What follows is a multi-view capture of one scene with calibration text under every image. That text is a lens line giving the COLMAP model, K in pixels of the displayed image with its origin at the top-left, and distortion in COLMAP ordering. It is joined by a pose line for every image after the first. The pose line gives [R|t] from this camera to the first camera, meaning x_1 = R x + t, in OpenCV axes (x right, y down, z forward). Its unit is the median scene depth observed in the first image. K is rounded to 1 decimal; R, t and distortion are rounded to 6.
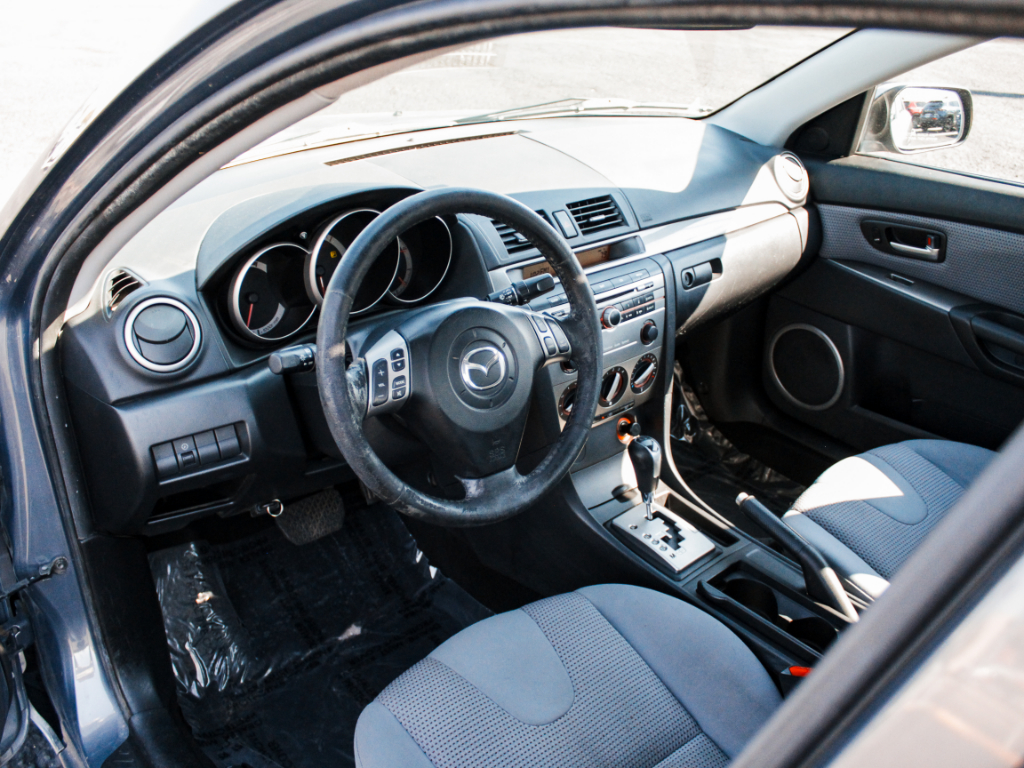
lens RADIAL K [[930.5, 0, 505.1], [0, 930.5, 391.3], [0, 0, 1]] dist [-0.119980, 0.000000]
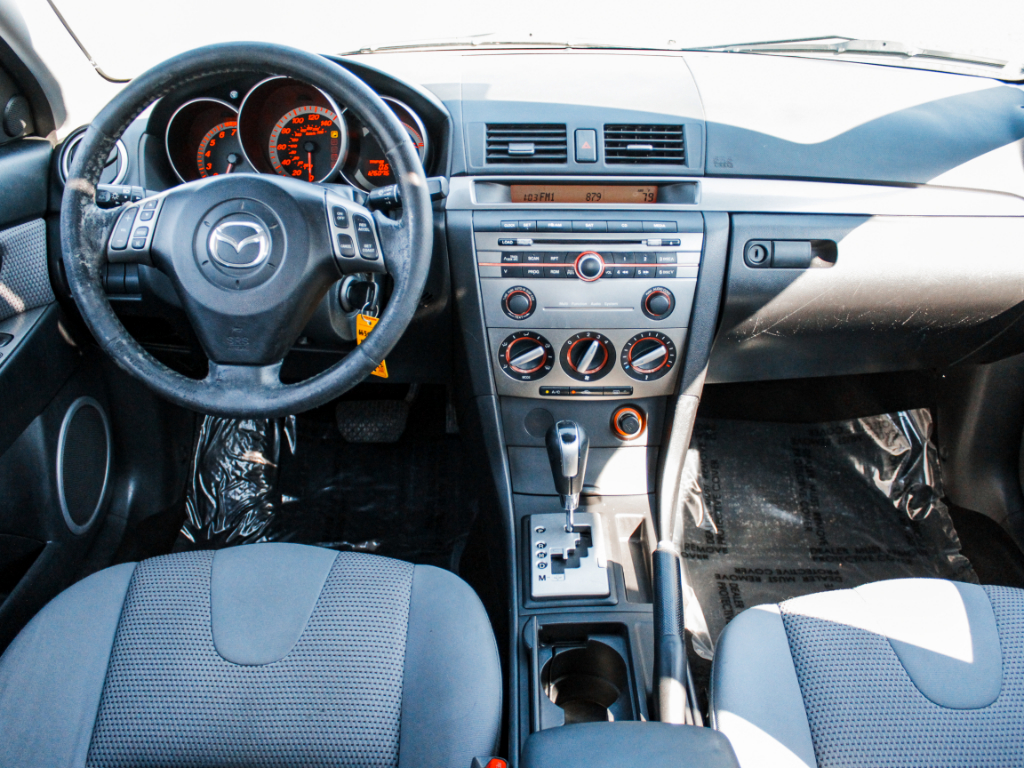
lens RADIAL K [[930.5, 0, 511.9], [0, 930.5, 382.7], [0, 0, 1]] dist [-0.119980, 0.000000]
pose [[0.766220, 0.285939, -0.575453, 0.519236], [-0.283829, 0.954043, 0.096137, -0.040857], [0.576496, 0.089669, 0.812165, 0.318561]]
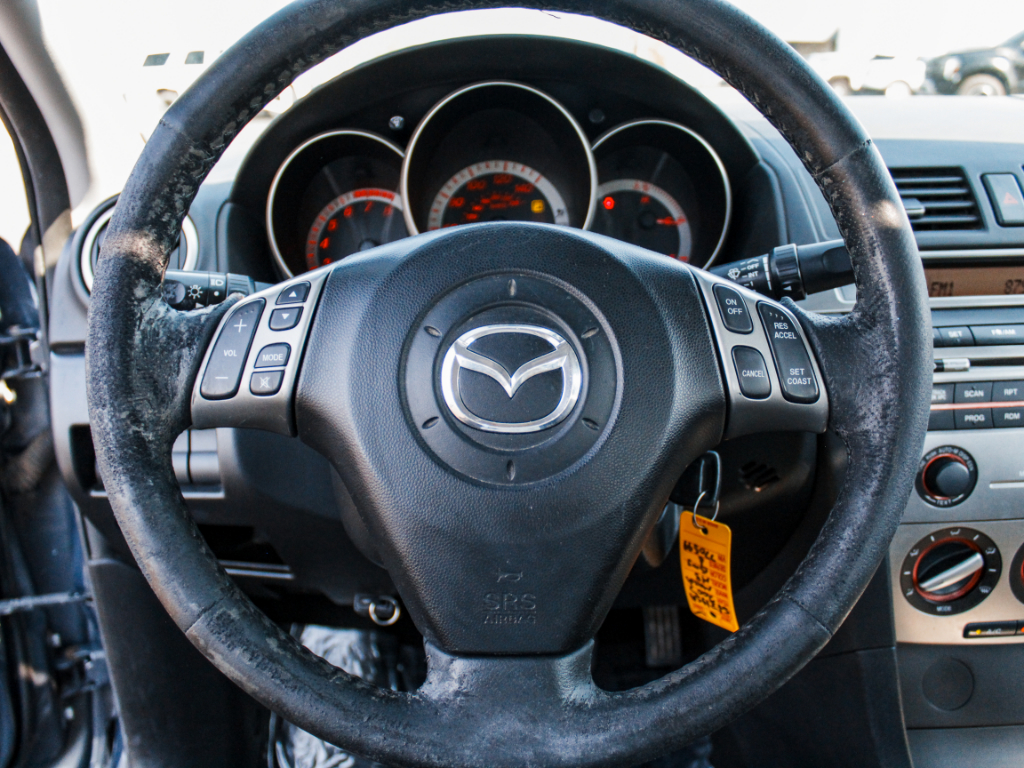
lens RADIAL K [[930.5, 0, 515.3], [0, 930.5, 382.5], [0, 0, 1]] dist [-0.119980, 0.000000]
pose [[0.783276, 0.152653, -0.602640, 0.152271], [-0.242701, 0.967546, -0.070362, 0.003033], [0.572341, 0.201375, 0.794905, 0.496534]]
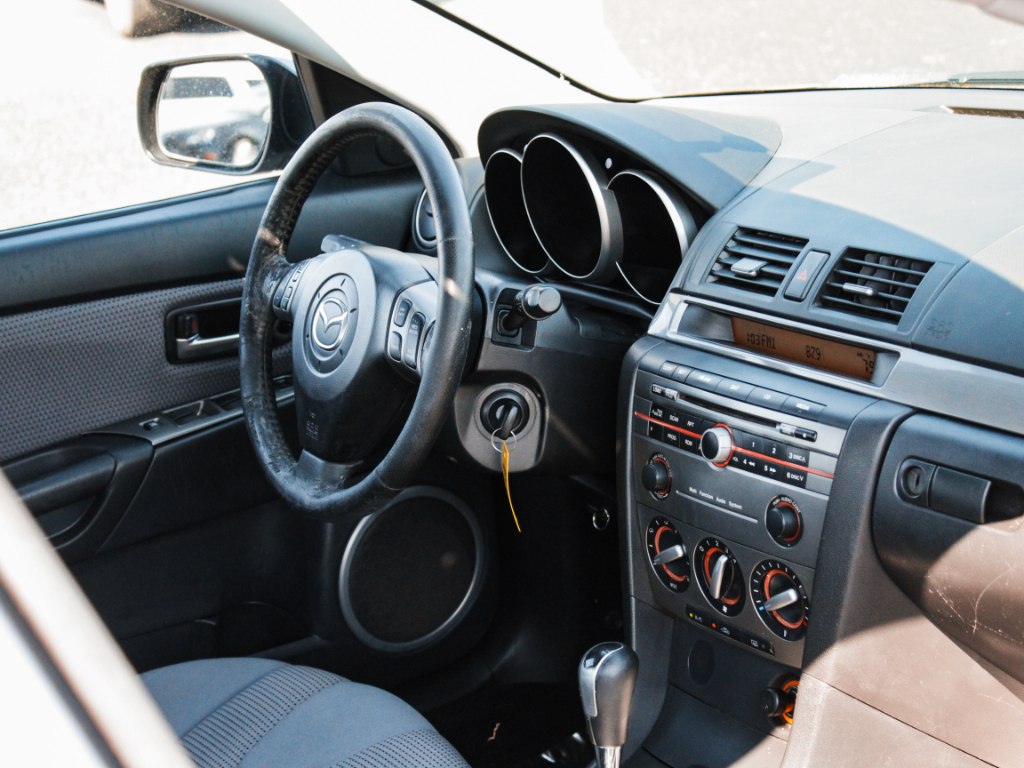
lens RADIAL K [[2108.6, 0, 516.6], [0, 2108.6, 392.0], [0, 0, 1]] dist [0.035761, 0.000000]
pose [[-0.112886, 0.290633, -0.950152, 1.237448], [-0.347109, 0.884480, 0.311785, -0.431881], [0.931006, 0.365002, 0.001036, 0.837857]]
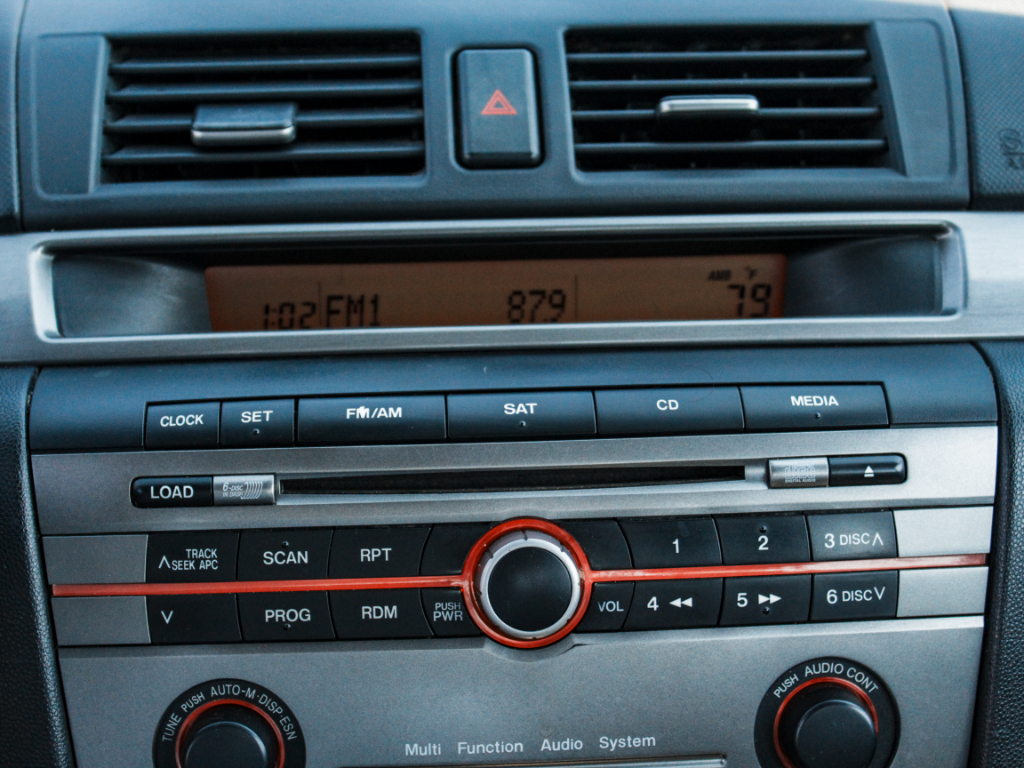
lens RADIAL K [[1898.9, 0, 511.1], [0, 1898.9, 376.3], [0, 0, 1]] dist [0.011723, 0.000000]
pose [[0.805345, 0.128519, -0.578707, 0.308262], [-0.250150, 0.958720, -0.135204, -0.064468], [0.537442, 0.253650, 0.804250, 0.656324]]
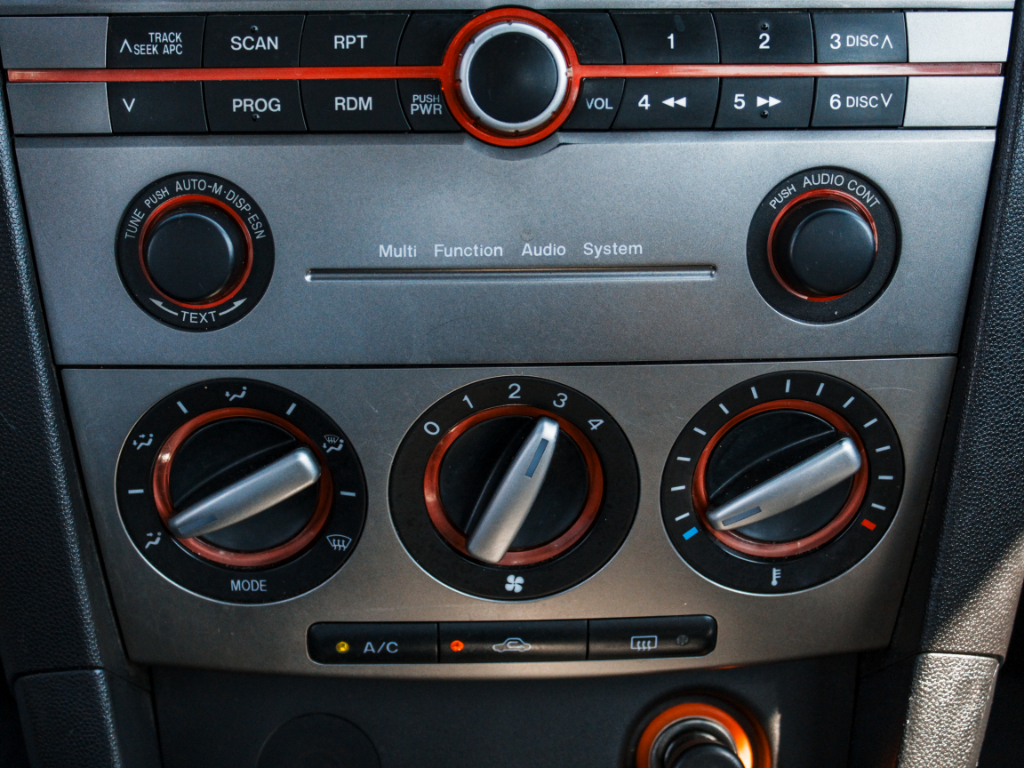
lens RADIAL K [[1898.9, 0, 504.1], [0, 1898.9, 361.4], [0, 0, 1]] dist [0.011723, 0.000000]
pose [[0.795414, 0.220447, -0.564552, 0.308606], [-0.272175, 0.962216, -0.007749, -0.024801], [0.541513, 0.159821, 0.825361, 0.685450]]
